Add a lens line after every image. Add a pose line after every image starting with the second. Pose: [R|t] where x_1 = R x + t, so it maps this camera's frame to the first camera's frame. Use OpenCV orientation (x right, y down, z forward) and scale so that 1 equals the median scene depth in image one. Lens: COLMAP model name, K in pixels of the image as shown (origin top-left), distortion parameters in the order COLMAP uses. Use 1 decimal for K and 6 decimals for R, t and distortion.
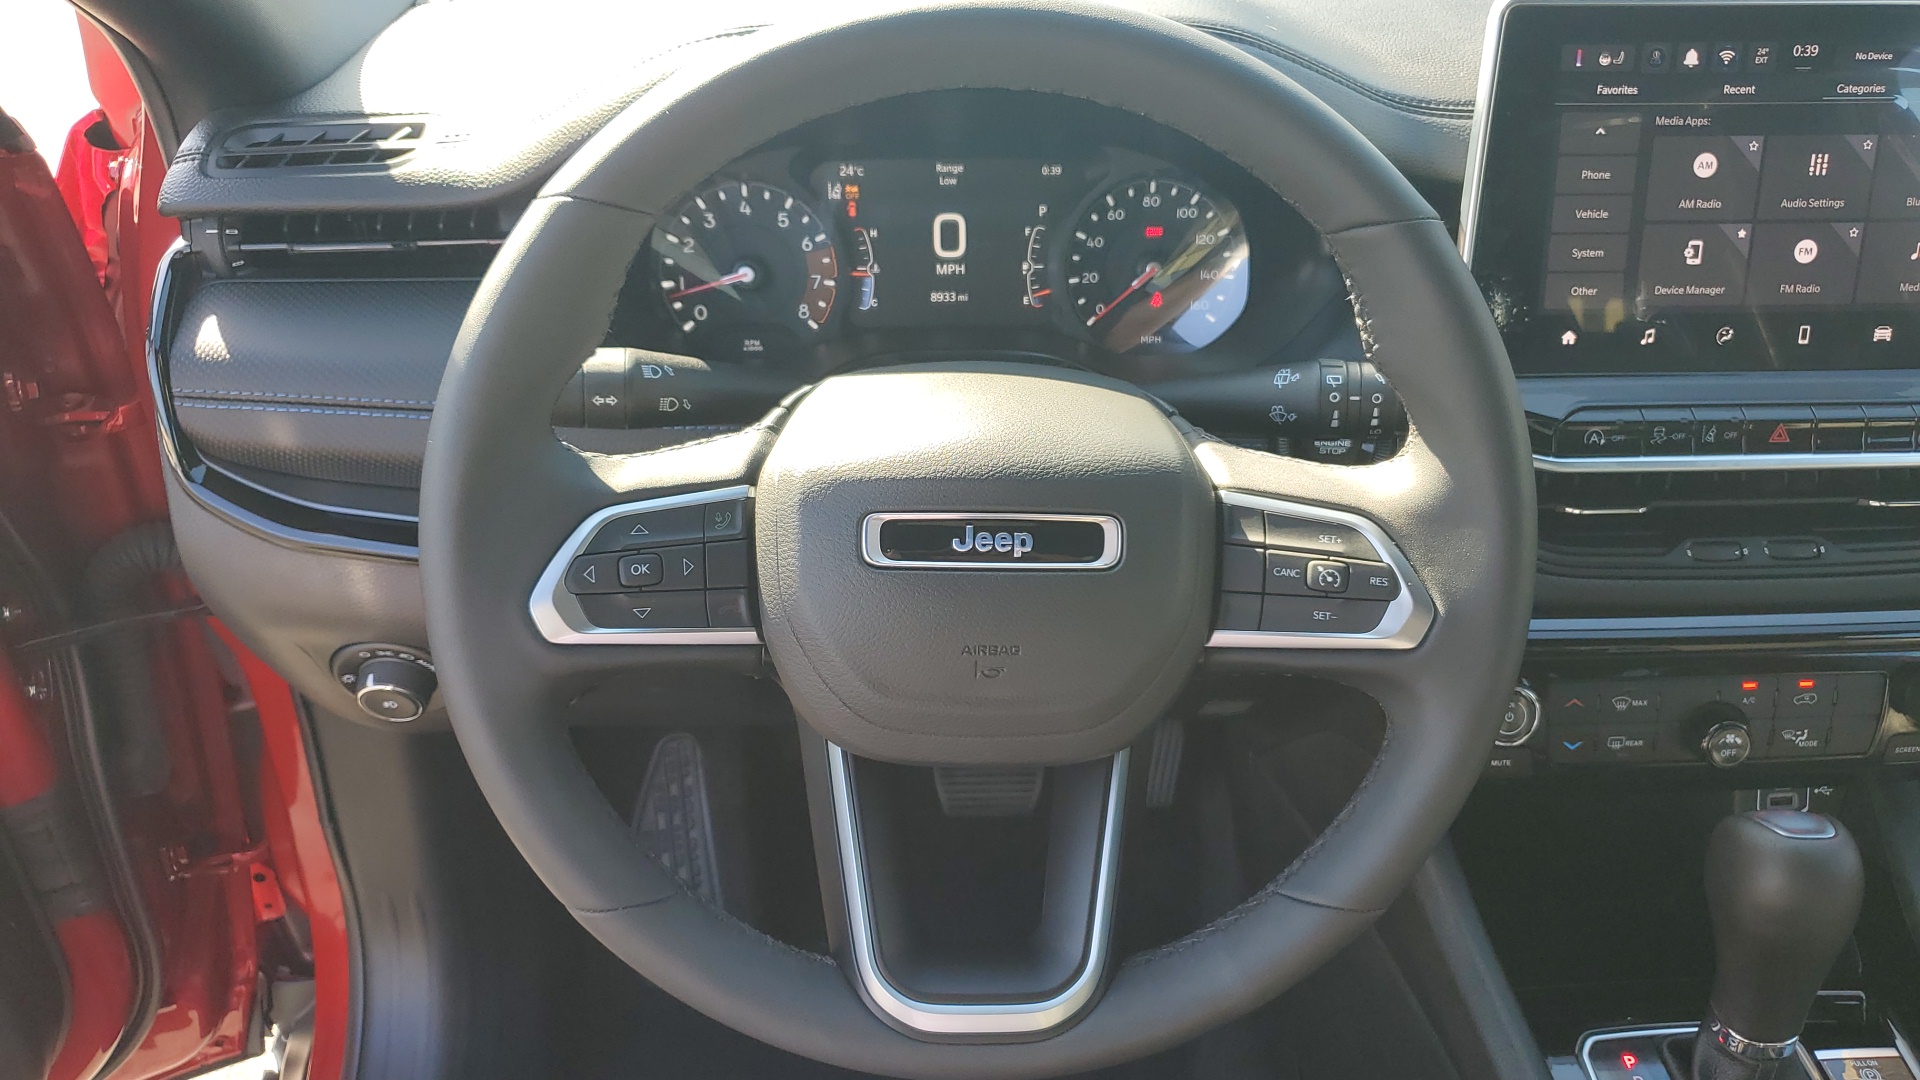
lens RADIAL K [[1447.5, 0, 996.1], [0, 1447.5, 548.8], [0, 0, 1]] dist [-0.001181, -0.000935]
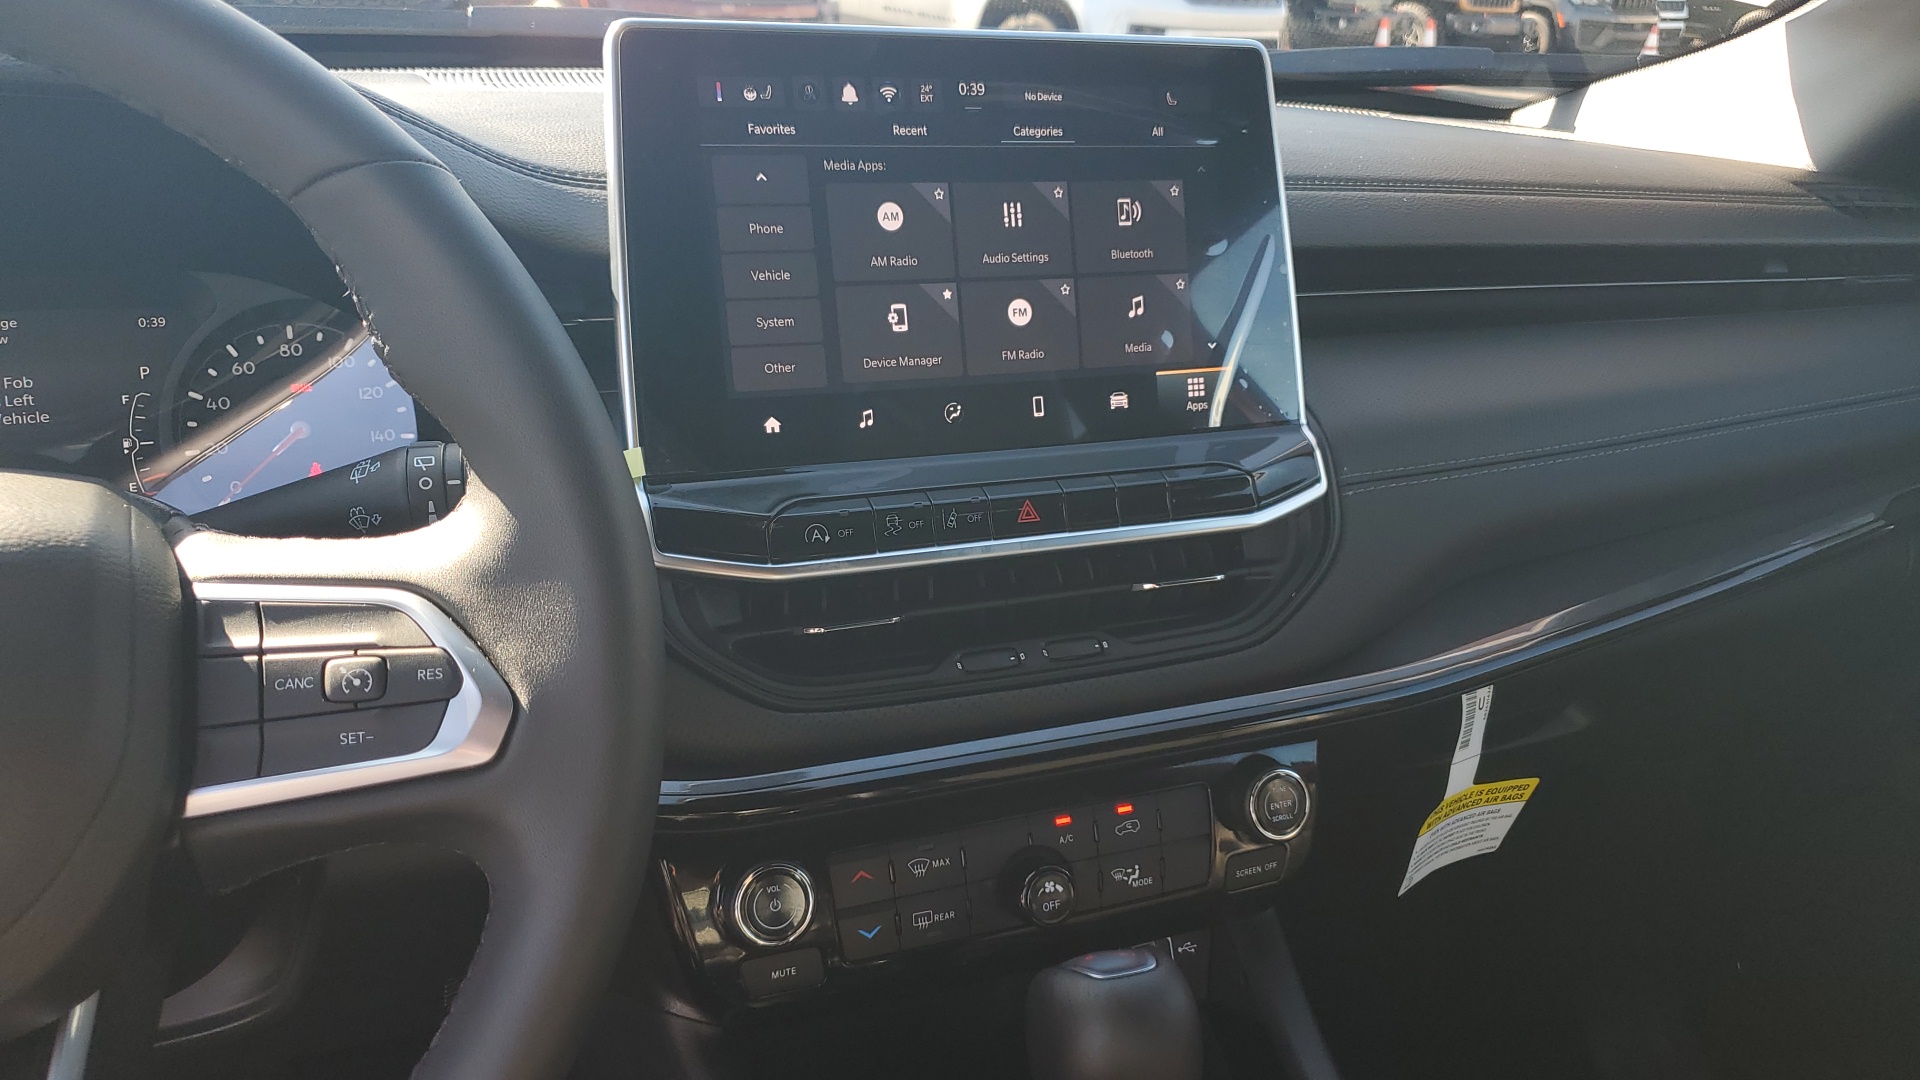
lens RADIAL K [[1473.0, 0, 956.2], [0, 1473.0, 614.2], [0, 0, 1]] dist [0.015997, -0.004676]
pose [[0.939654, -0.105300, 0.325519, 0.219660], [0.166333, 0.972048, -0.165701, 0.120889], [-0.298971, 0.209847, 0.930903, 0.221550]]
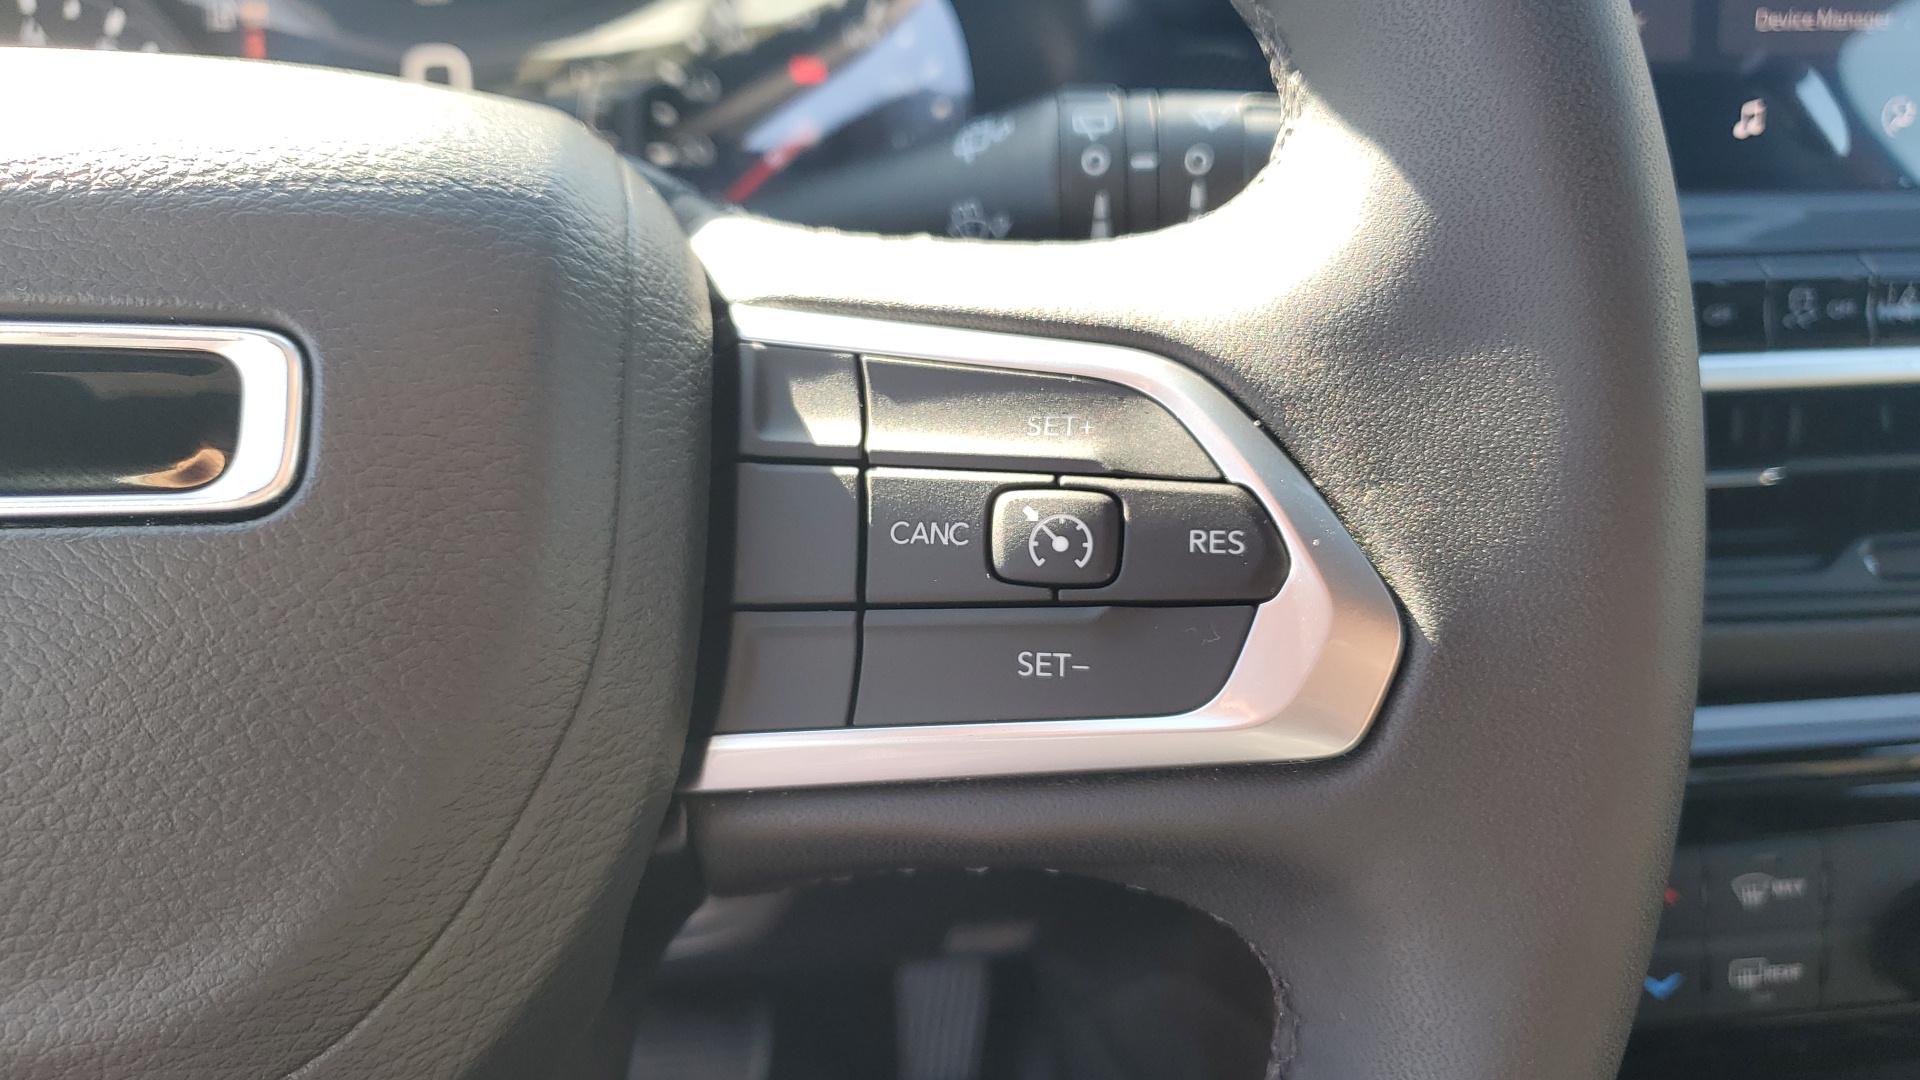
lens RADIAL K [[1567.1, 0, 991.1], [0, 1567.1, 537.0], [0, 0, 1]] dist [0.044009, -0.001917]
pose [[0.994564, -0.031940, 0.099108, 0.147580], [0.043730, 0.991911, -0.119169, 0.047291], [-0.094500, 0.122855, 0.987915, 0.542148]]
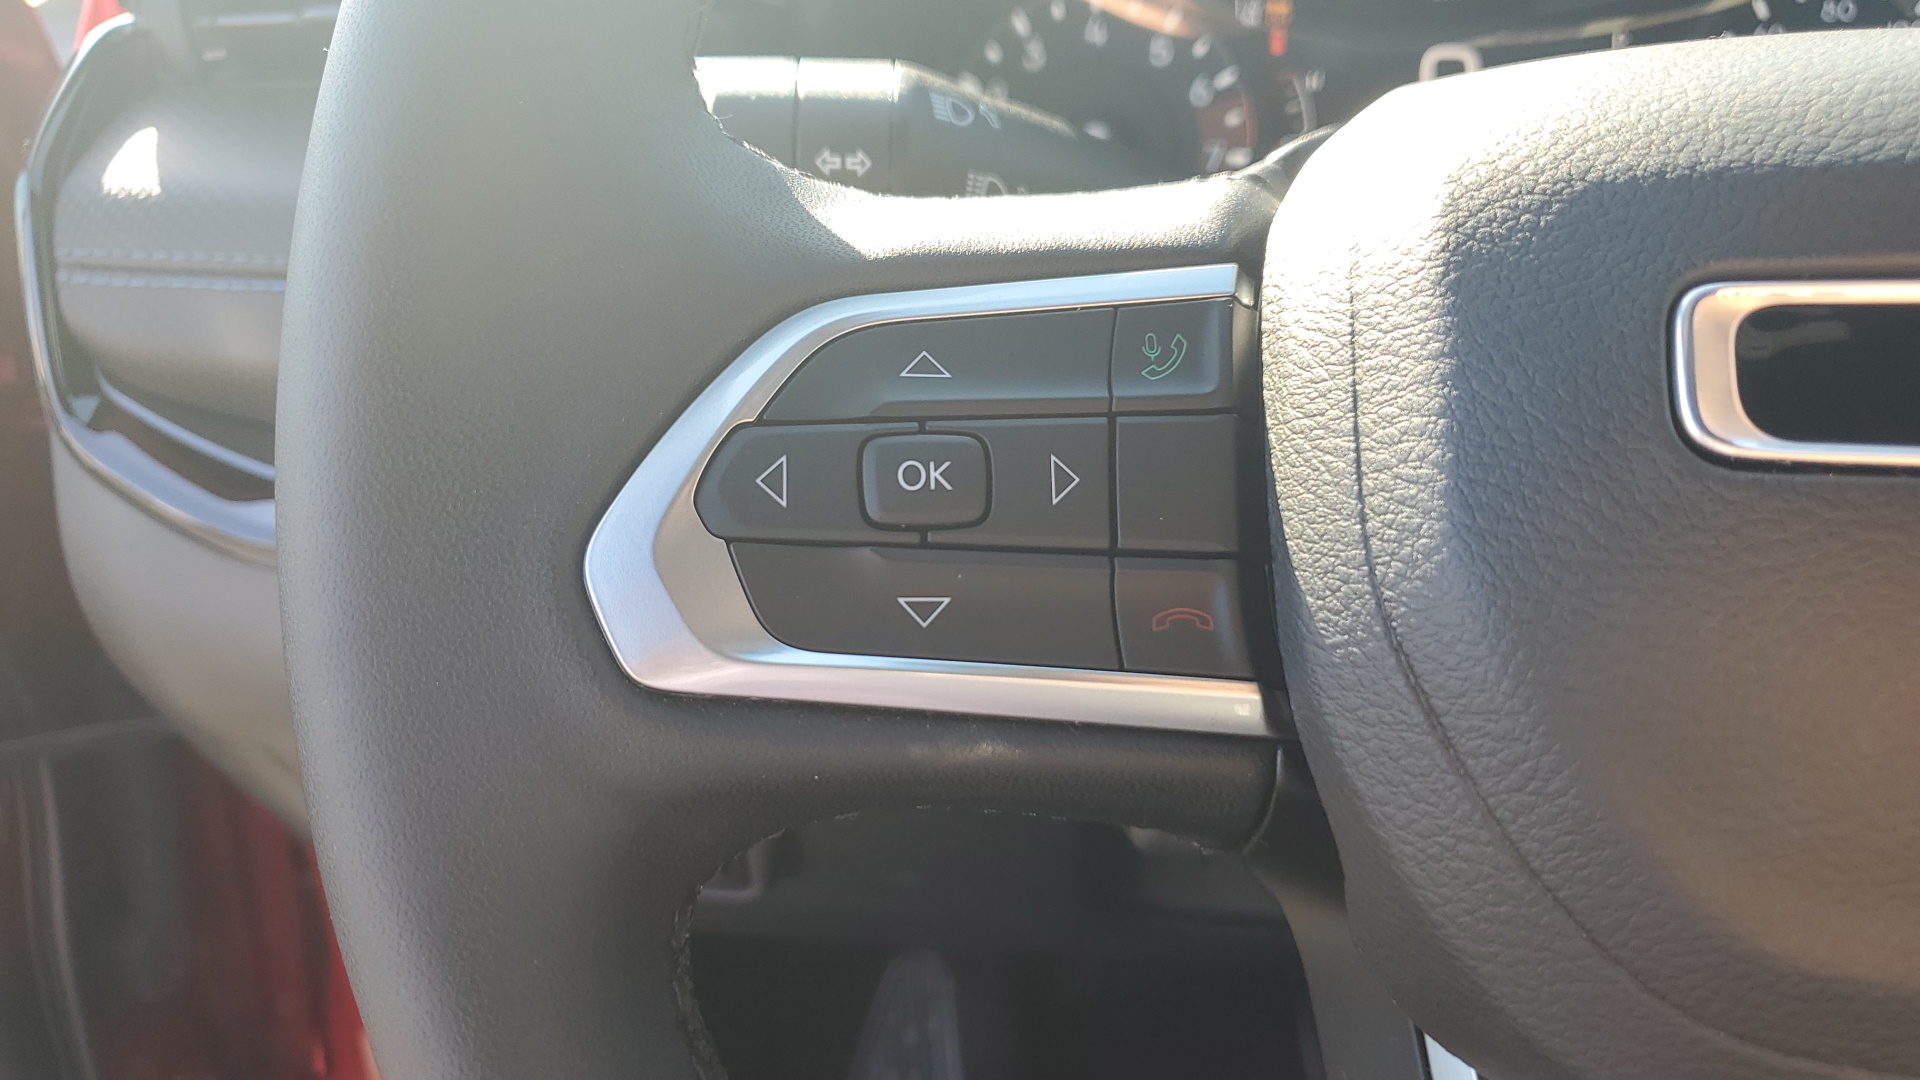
lens RADIAL K [[1567.1, 0, 991.1], [0, 1567.1, 537.0], [0, 0, 1]] dist [0.044009, -0.001917]
pose [[0.985872, 0.019464, -0.166367, -0.137326], [-0.040788, 0.991225, -0.125736, 0.057322], [0.162459, 0.130746, 0.978015, 0.526087]]
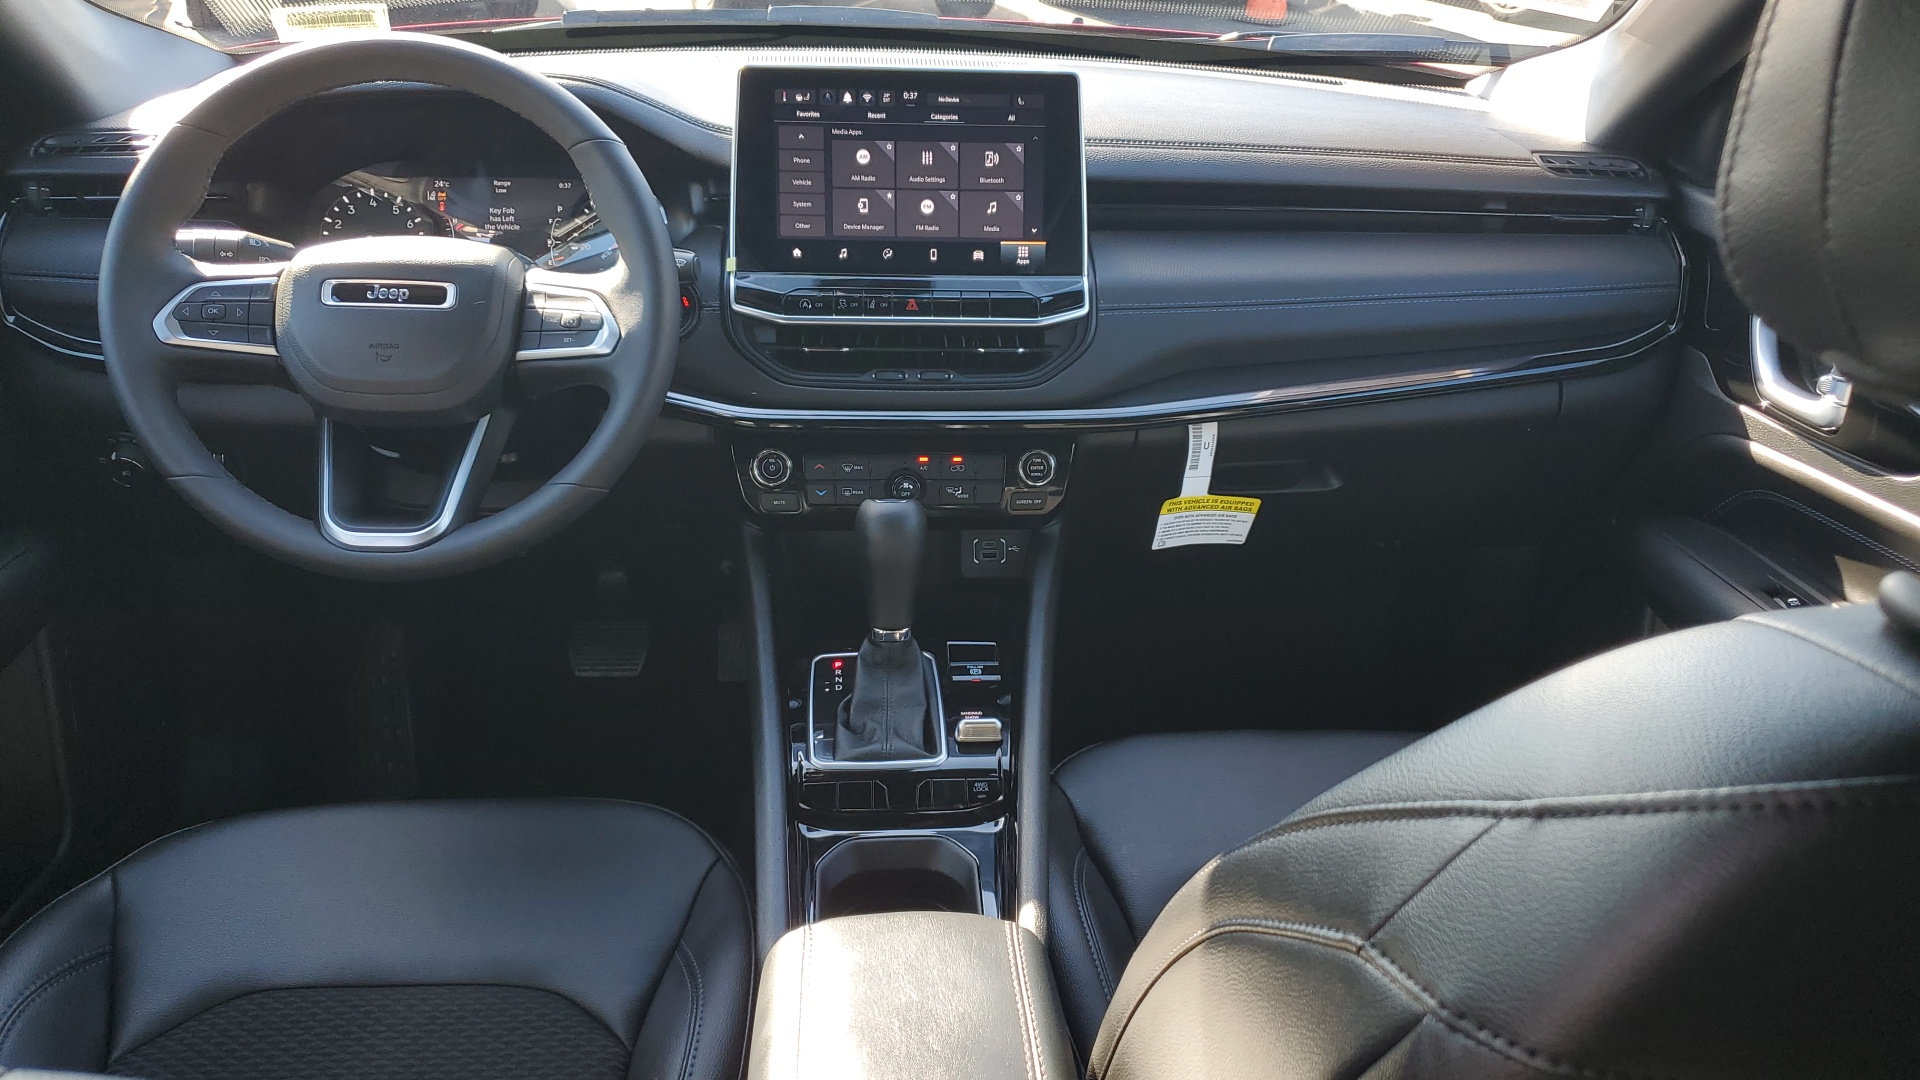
lens RADIAL K [[1356.4, 0, 959.2], [0, 1356.4, 579.7], [0, 0, 1]] dist [0.075828, -0.191271]
pose [[0.999007, 0.004499, 0.044324, 0.547705], [0.000355, 0.994053, -0.108892, 0.461812], [-0.044551, 0.108800, 0.993065, -0.670406]]
